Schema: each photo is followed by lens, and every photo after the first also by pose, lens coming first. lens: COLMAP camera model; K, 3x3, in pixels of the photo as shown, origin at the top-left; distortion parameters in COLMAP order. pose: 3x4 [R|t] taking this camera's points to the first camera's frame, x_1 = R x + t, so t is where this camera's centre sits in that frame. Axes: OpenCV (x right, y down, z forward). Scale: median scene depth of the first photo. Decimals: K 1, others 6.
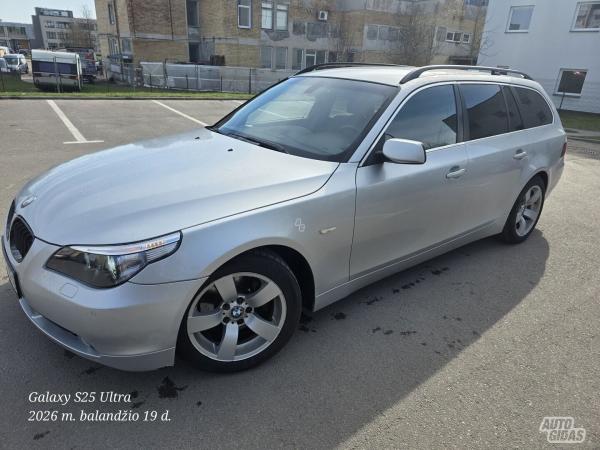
lens RADIAL K [[418.5, 0, 300.0], [0, 418.5, 225.0], [0, 0, 1]] dist [0.059922, -0.053786]
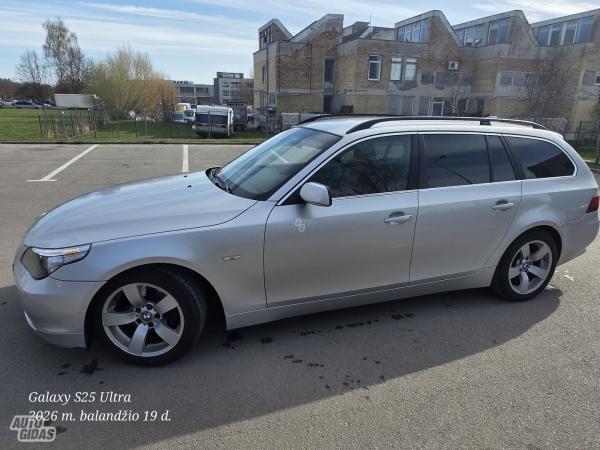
lens RADIAL K [[405.4, 0, 300.0], [0, 405.4, 225.0], [0, 0, 1]] dist [0.000475, -0.004526]
pose [[0.943377, 0.072500, -0.323704, 0.054324], [-0.102020, 0.991939, -0.075155, -0.001087], [0.315646, 0.103923, 0.943169, -0.000150]]
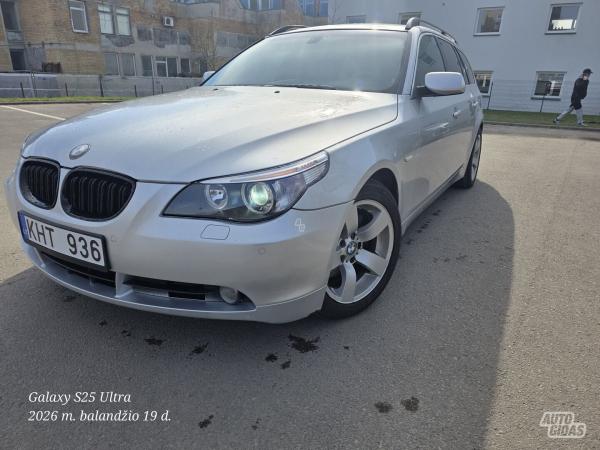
lens RADIAL K [[417.7, 0, 308.4], [0, 417.7, 222.9], [0, 0, 1]] dist [0.048960, -0.037587]
pose [[0.929501, -0.142742, 0.340078, -0.046547], [0.153101, 0.988204, -0.003674, 0.011987], [-0.335542, 0.055482, 0.940390, 0.013713]]
